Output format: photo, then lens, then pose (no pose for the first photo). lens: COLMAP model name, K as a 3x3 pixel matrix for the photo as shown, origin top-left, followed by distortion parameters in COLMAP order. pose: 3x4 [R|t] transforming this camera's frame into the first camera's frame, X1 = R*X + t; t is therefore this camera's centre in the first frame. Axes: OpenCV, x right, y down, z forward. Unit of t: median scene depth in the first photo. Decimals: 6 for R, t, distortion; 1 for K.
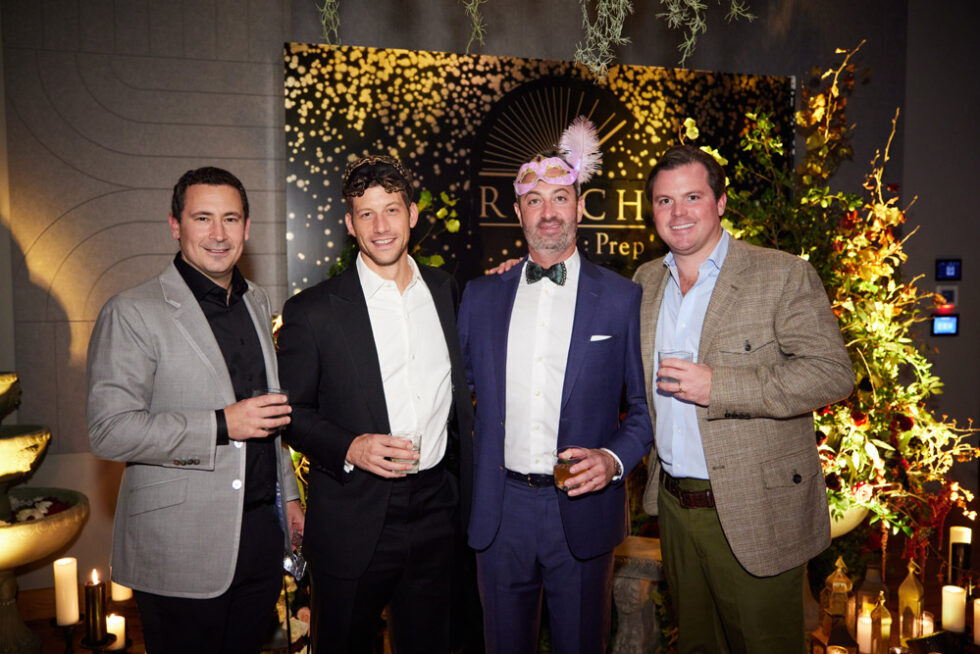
lens RADIAL K [[980.1, 0, 484.7], [0, 980.1, 326.4], [0, 0, 1]] dist [0.064951, 0.000000]
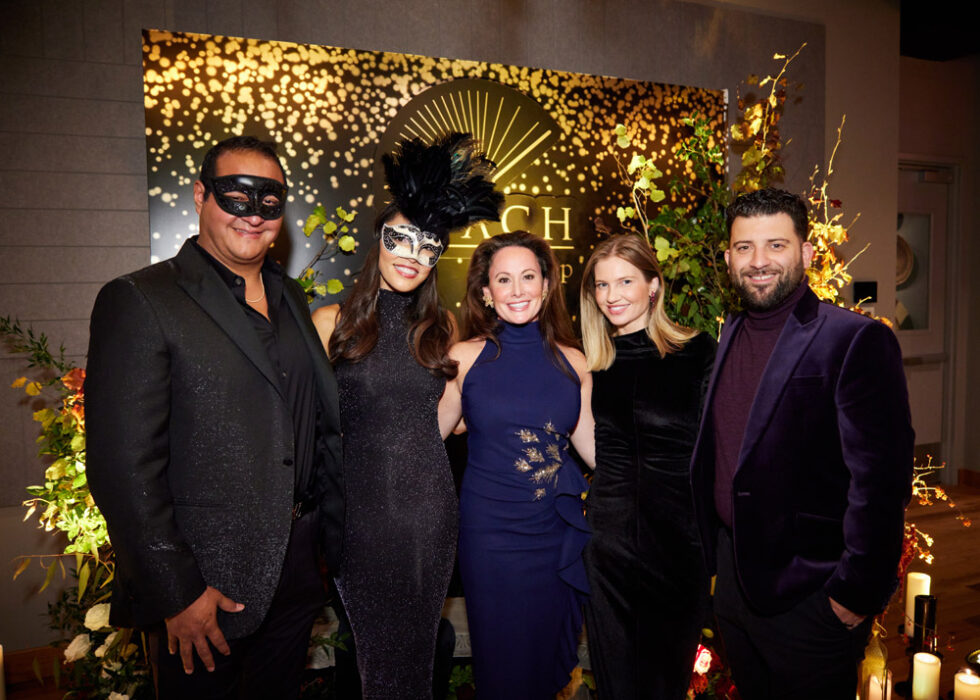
lens RADIAL K [[757.8, 0, 494.7], [0, 757.8, 351.9], [0, 0, 1]] dist [0.005229, 0.013006]
pose [[0.998720, -0.015885, 0.048012, 0.057713], [0.015171, 0.999769, 0.015211, -0.017369], [-0.048243, -0.014463, 0.998731, 0.315646]]
